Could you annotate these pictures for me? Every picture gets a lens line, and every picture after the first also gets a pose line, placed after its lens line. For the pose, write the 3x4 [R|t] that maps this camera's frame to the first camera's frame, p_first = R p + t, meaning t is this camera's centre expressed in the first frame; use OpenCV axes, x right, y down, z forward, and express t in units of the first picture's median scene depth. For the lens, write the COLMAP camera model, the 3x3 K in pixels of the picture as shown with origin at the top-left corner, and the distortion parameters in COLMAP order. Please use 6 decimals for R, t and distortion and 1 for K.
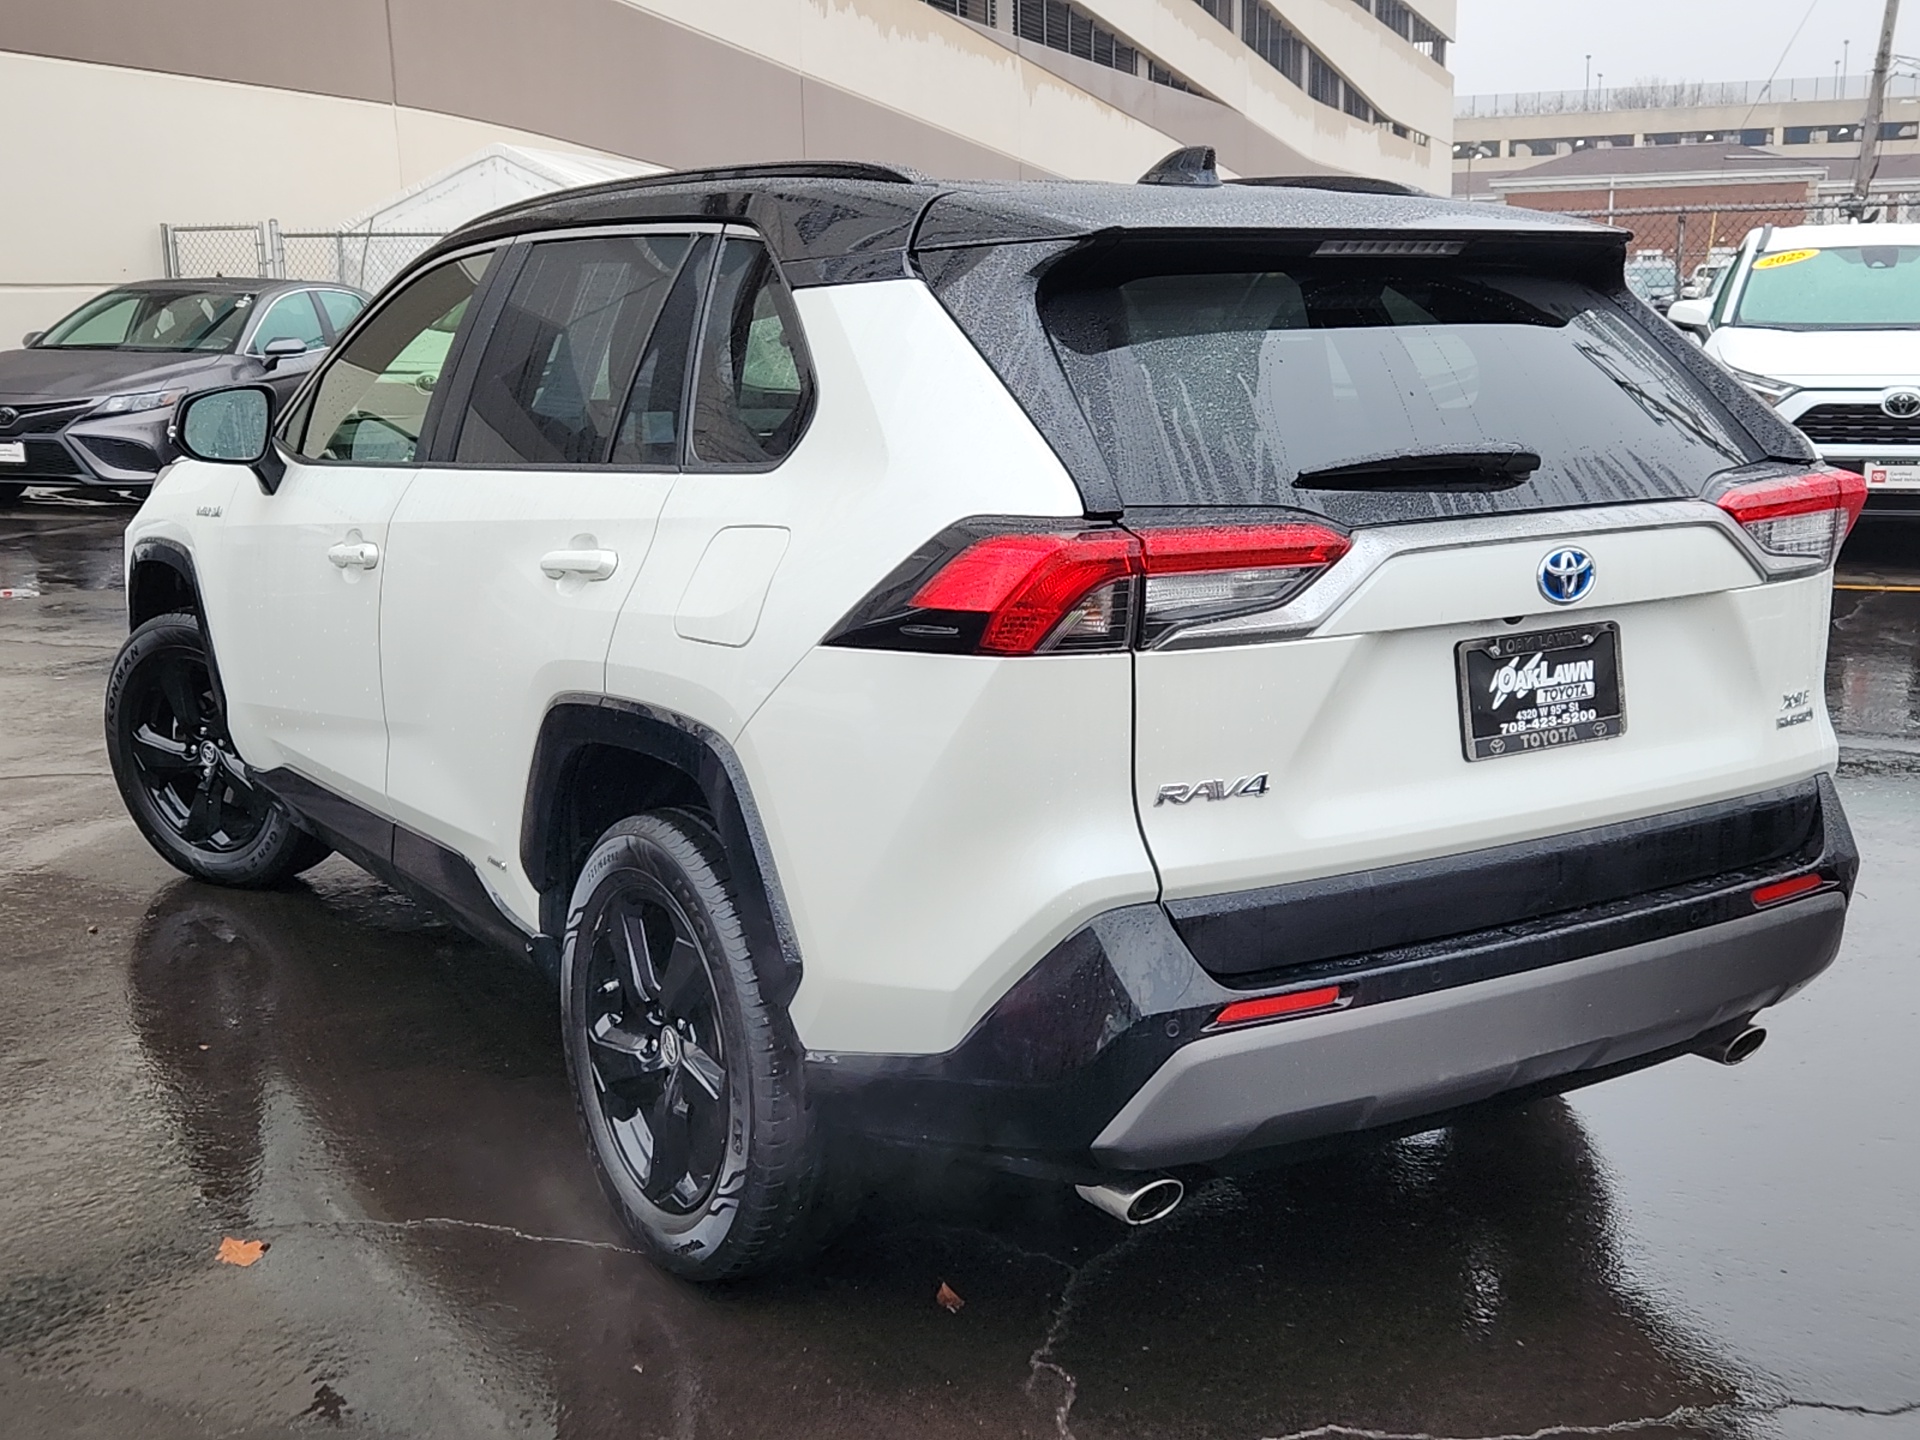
lens RADIAL K [[2308.7, 0, 960.0], [0, 2308.7, 720.0], [0, 0, 1]] dist [0.045924, -0.028896]
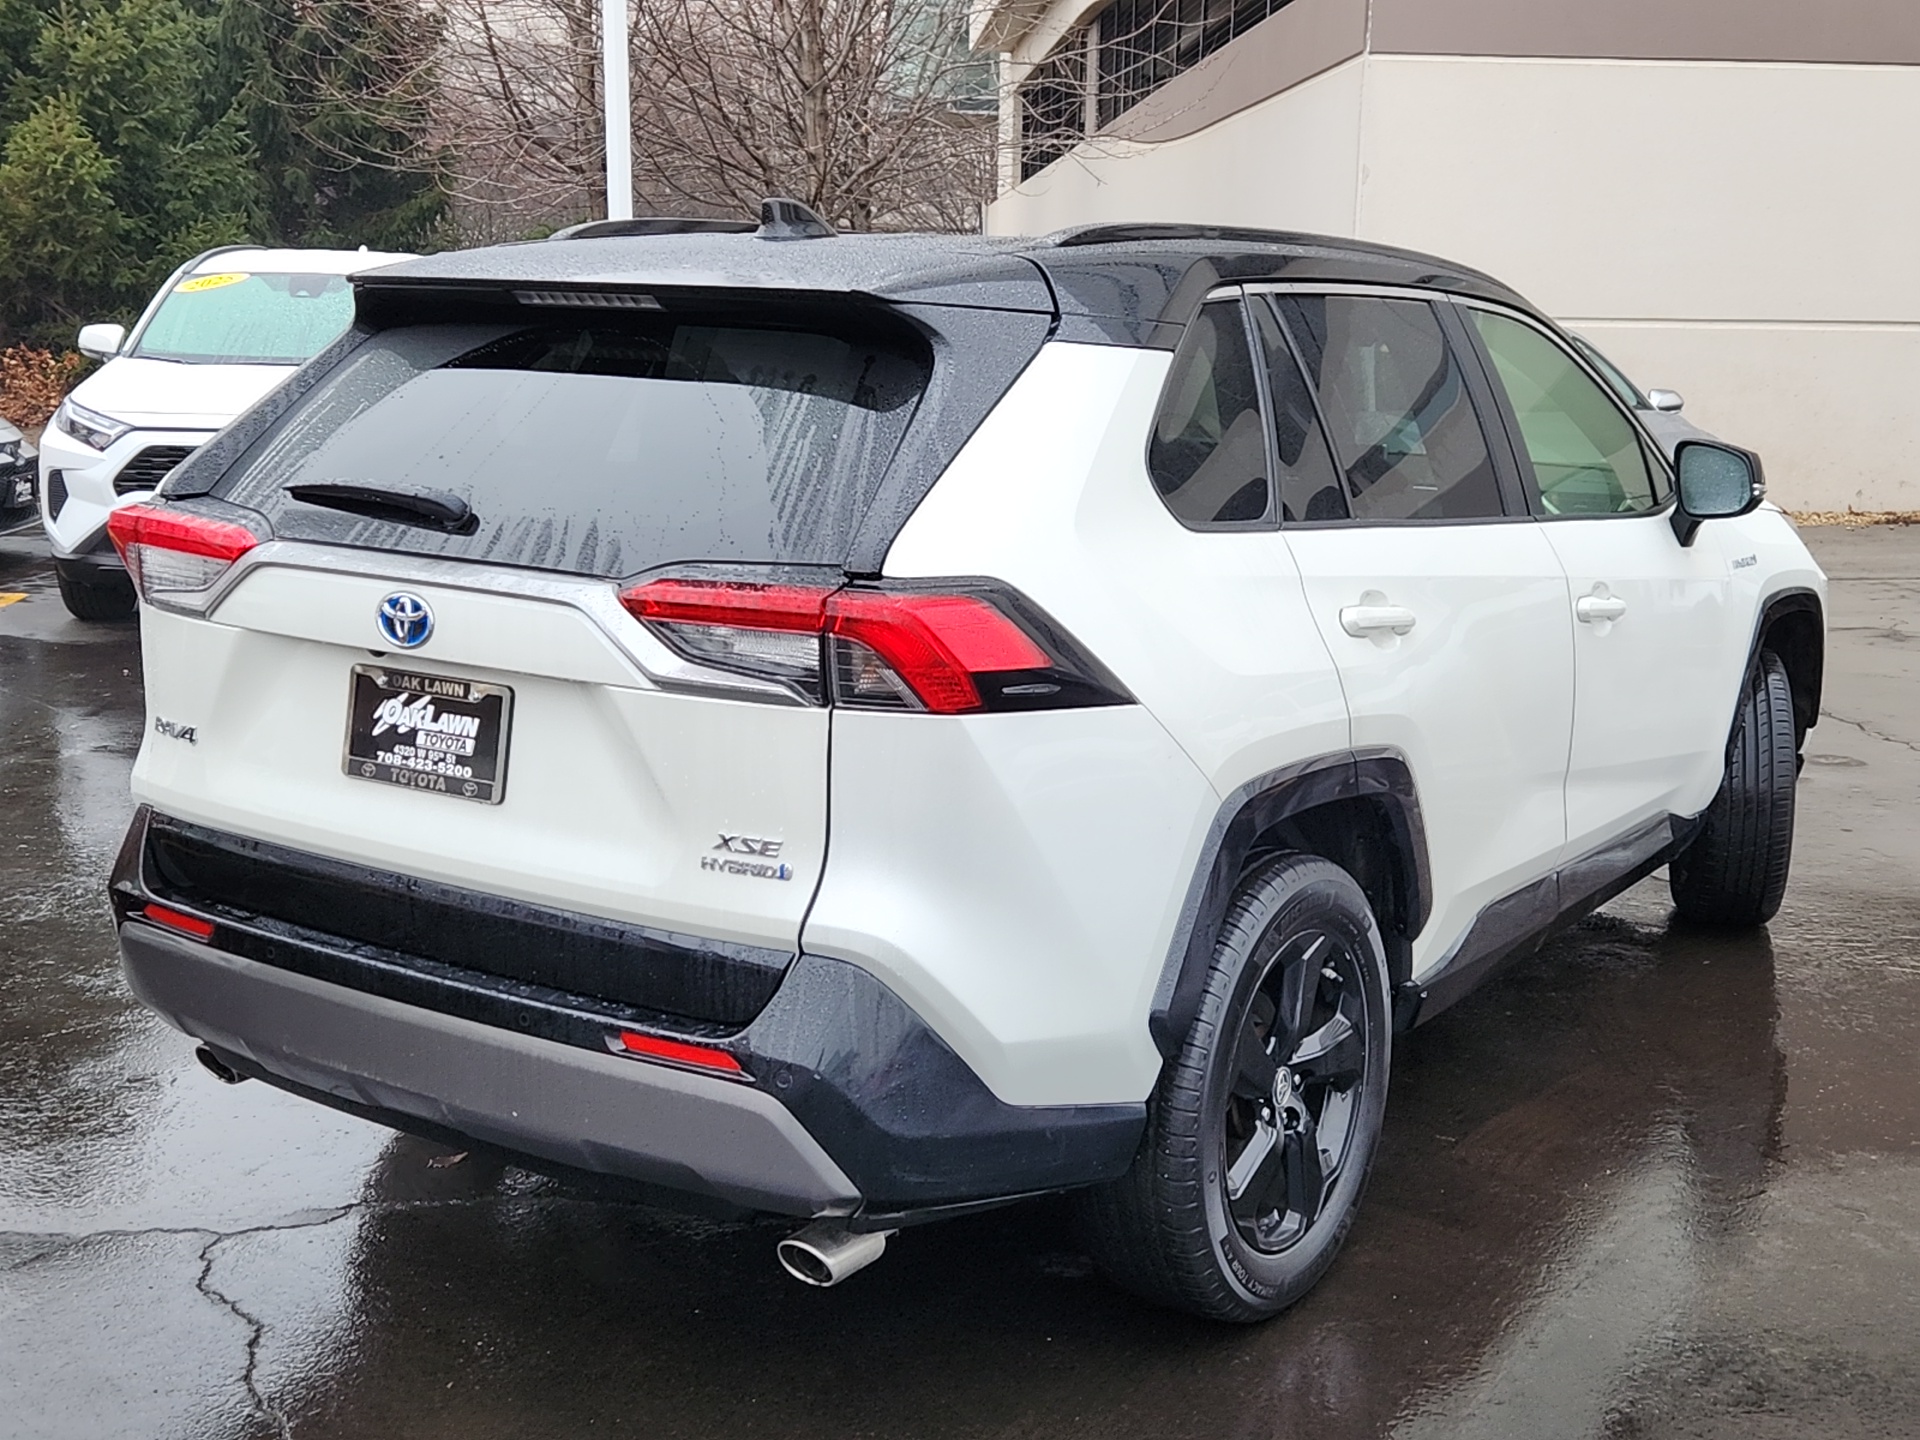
lens RADIAL K [[2113.4, 0, 960.0], [0, 2113.4, 720.0], [0, 0, 1]] dist [0.089079, -0.013693]
pose [[0.390093, 0.186892, -0.901609, 1.195555], [-0.200747, 0.972892, 0.114812, -0.174270], [0.898626, 0.136209, 0.417036, 0.830513]]
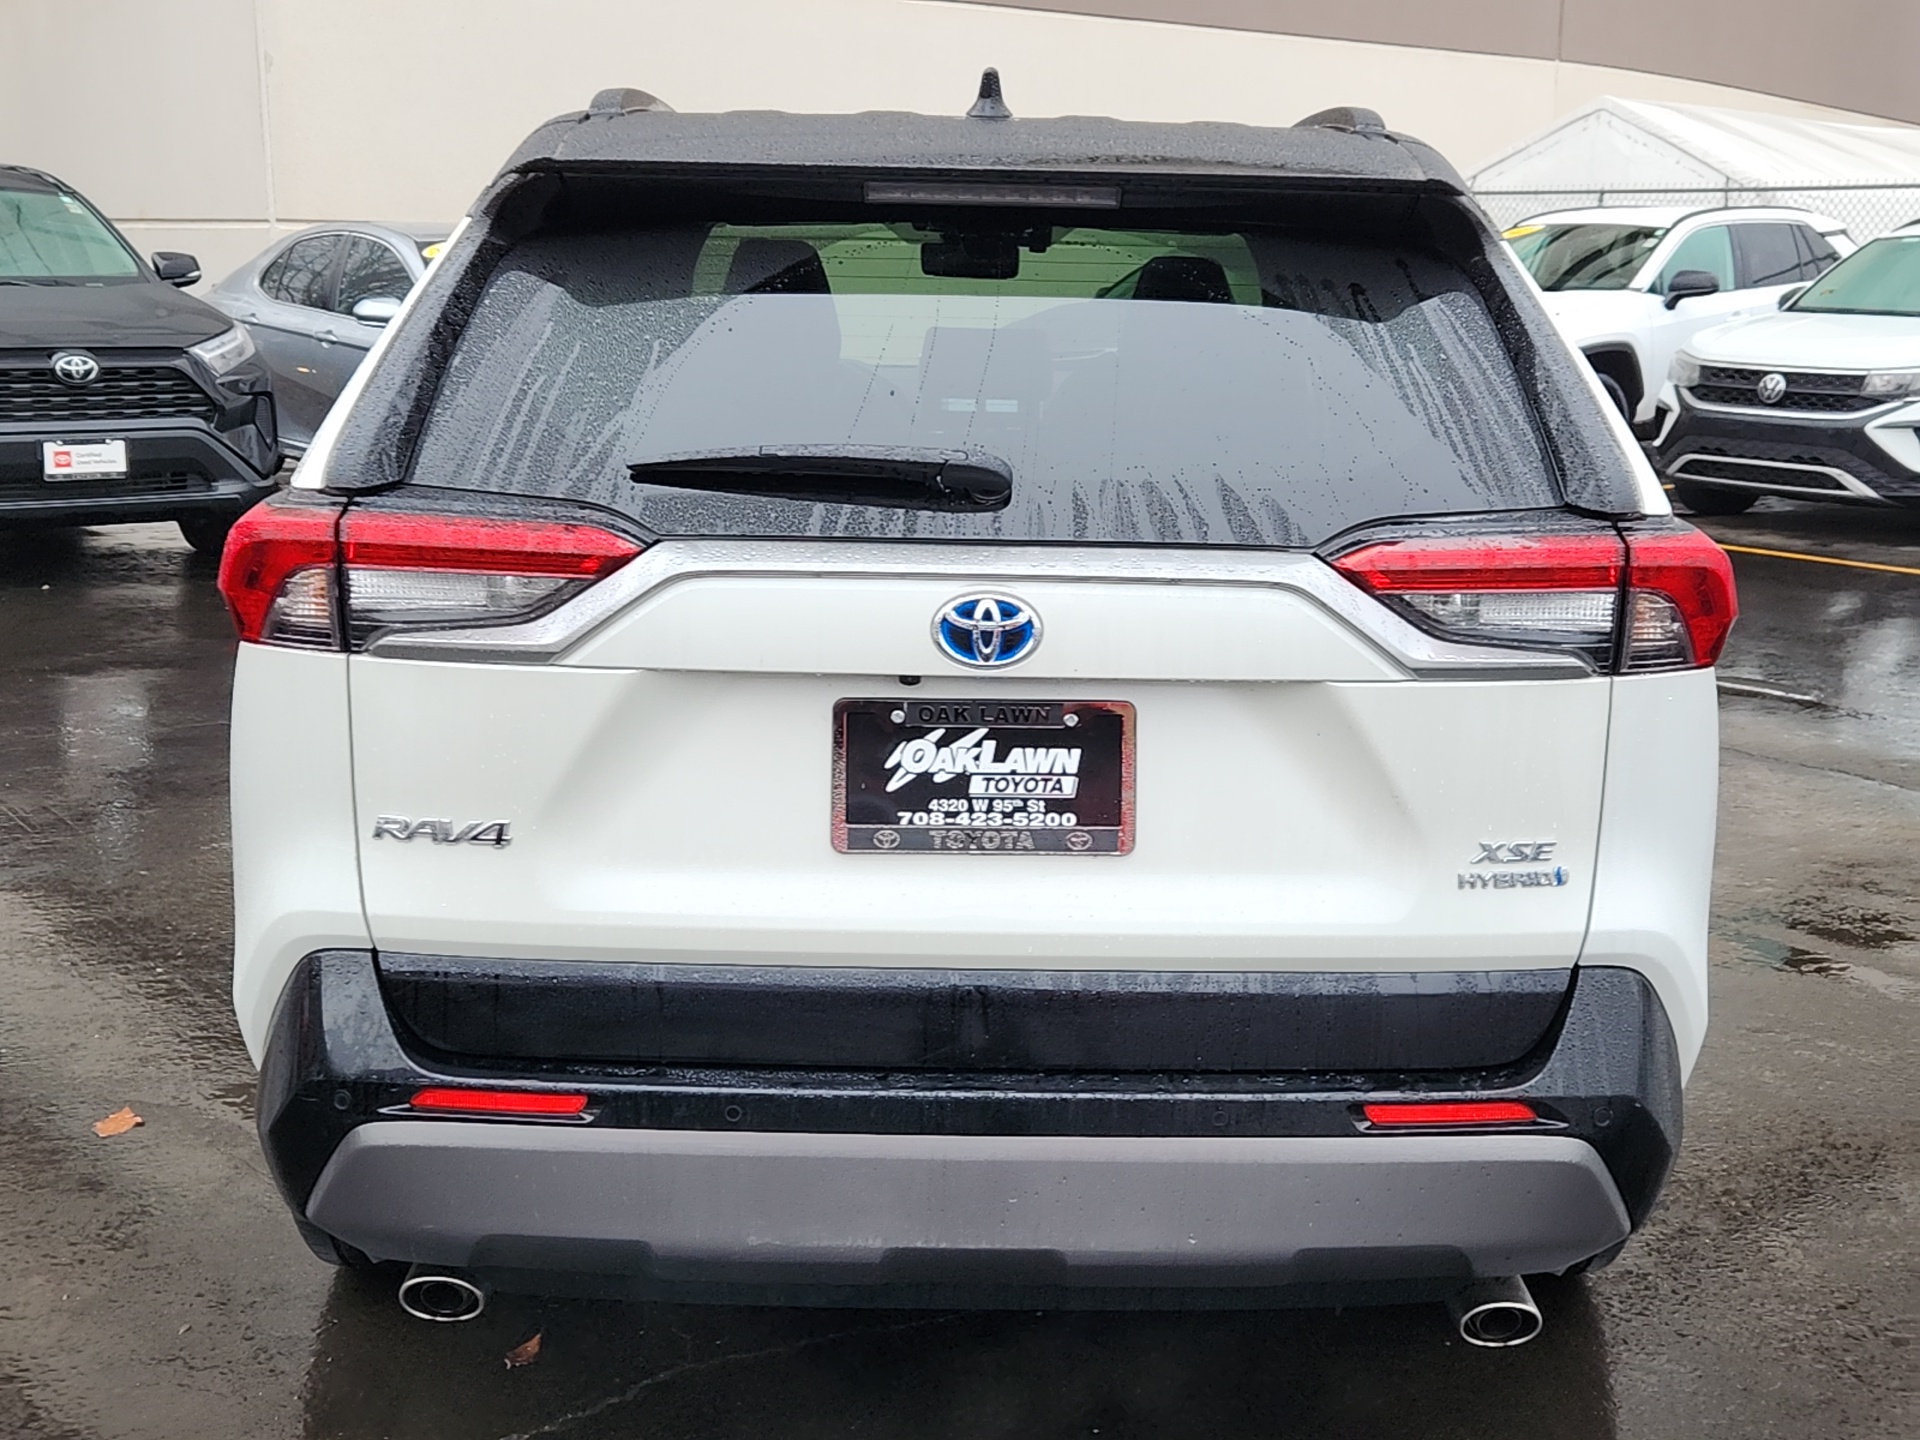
lens RADIAL K [[2195.8, 0, 976.0], [0, 2195.8, 694.6], [0, 0, 1]] dist [0.106542, -0.118853]
pose [[0.840334, 0.134529, -0.525110, 0.632738], [-0.126178, 0.990650, 0.051875, -0.077917], [0.527179, 0.022665, 0.849452, 0.388272]]
